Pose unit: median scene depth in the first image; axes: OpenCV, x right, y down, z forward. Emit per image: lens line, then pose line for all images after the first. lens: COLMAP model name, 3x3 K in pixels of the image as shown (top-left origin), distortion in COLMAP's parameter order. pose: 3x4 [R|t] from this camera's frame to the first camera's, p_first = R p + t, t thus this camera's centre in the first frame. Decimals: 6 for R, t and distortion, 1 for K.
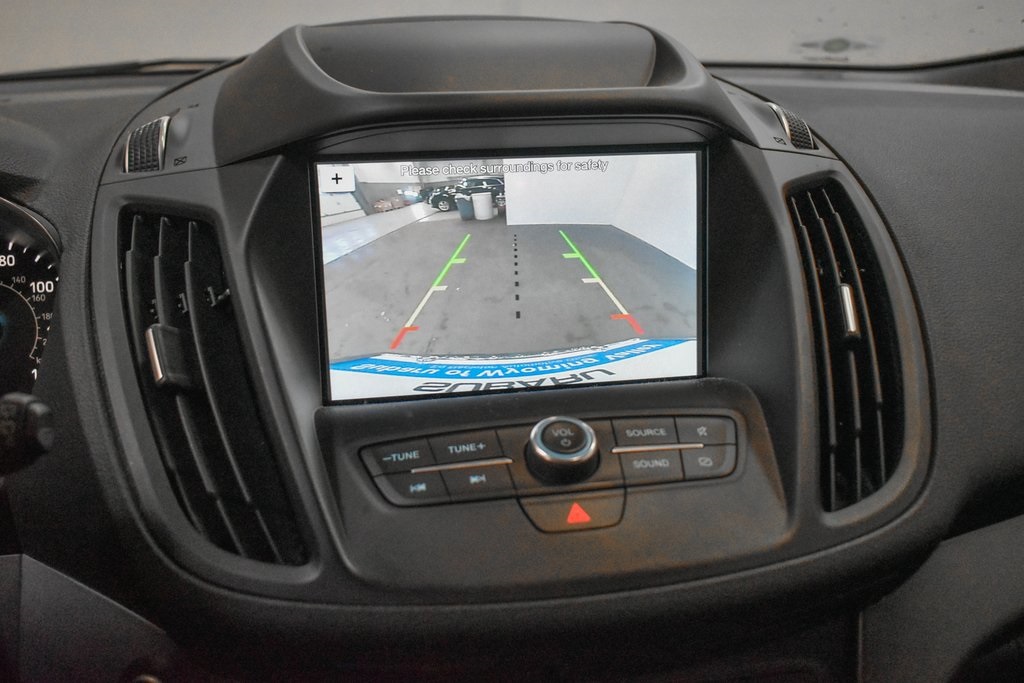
lens RADIAL K [[927.1, 0, 506.0], [0, 927.1, 336.9], [0, 0, 1]] dist [-0.061819, 0.000000]
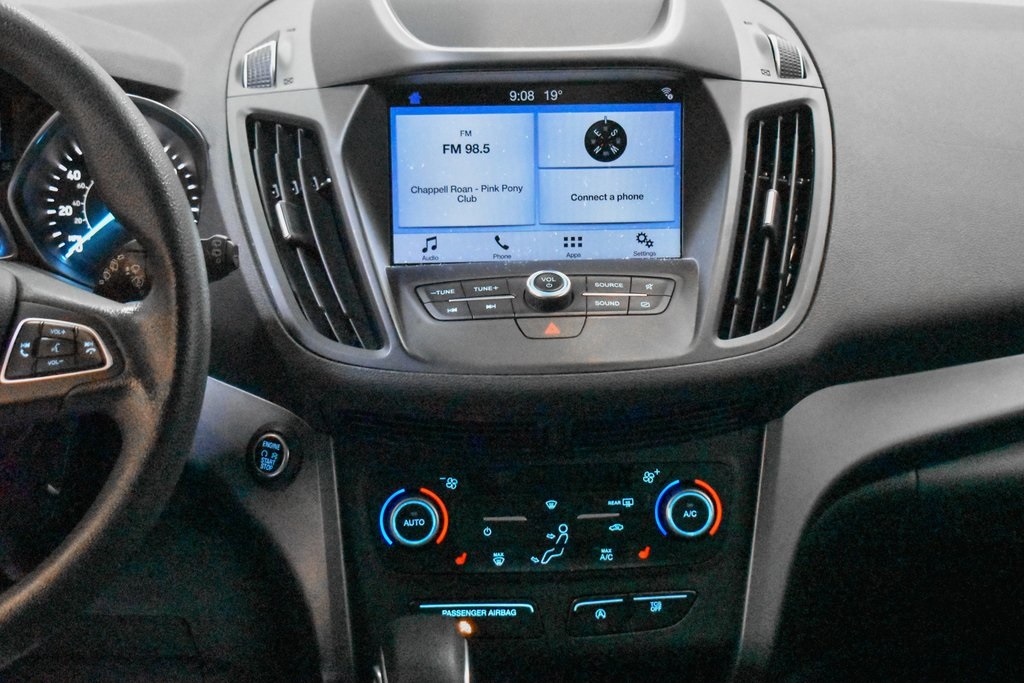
lens RADIAL K [[1863.3, 0, 503.0], [0, 1863.3, 343.2], [0, 0, 1]] dist [-0.114343, 0.000000]
pose [[0.993248, 0.041424, -0.108362, 0.309167], [-0.039078, 0.998955, 0.023688, 0.132253], [0.109230, -0.019294, 0.993829, -1.963061]]
